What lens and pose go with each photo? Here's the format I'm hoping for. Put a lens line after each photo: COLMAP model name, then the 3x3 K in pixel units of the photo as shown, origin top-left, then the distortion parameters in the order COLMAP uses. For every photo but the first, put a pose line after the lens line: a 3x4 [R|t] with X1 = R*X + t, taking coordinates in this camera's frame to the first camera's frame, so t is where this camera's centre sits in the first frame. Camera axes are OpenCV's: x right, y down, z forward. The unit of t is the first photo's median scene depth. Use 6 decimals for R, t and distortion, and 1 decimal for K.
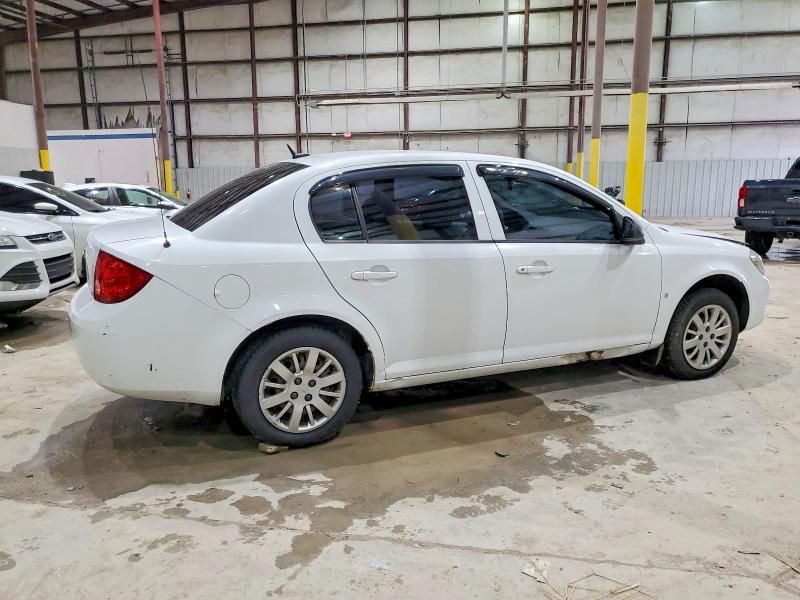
lens RADIAL K [[670.1, 0, 403.0], [0, 670.1, 301.6], [0, 0, 1]] dist [0.018783, -0.008712]
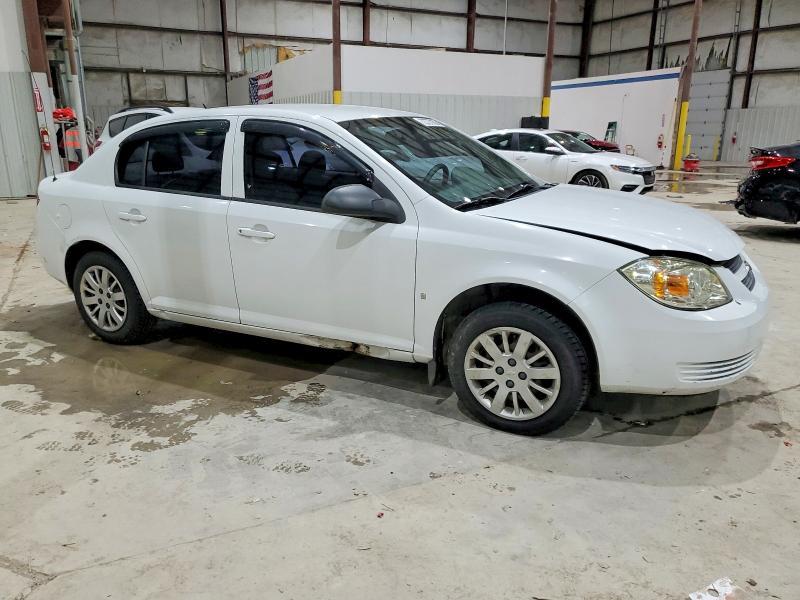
lens RADIAL K [[670.1, 0, 403.0], [0, 670.1, 301.6], [0, 0, 1]] dist [0.018783, -0.008712]
pose [[0.574428, 0.205258, -0.792402, 0.938961], [-0.136636, 0.978512, 0.154417, -0.111454], [0.807071, 0.019569, 0.590131, 0.527158]]
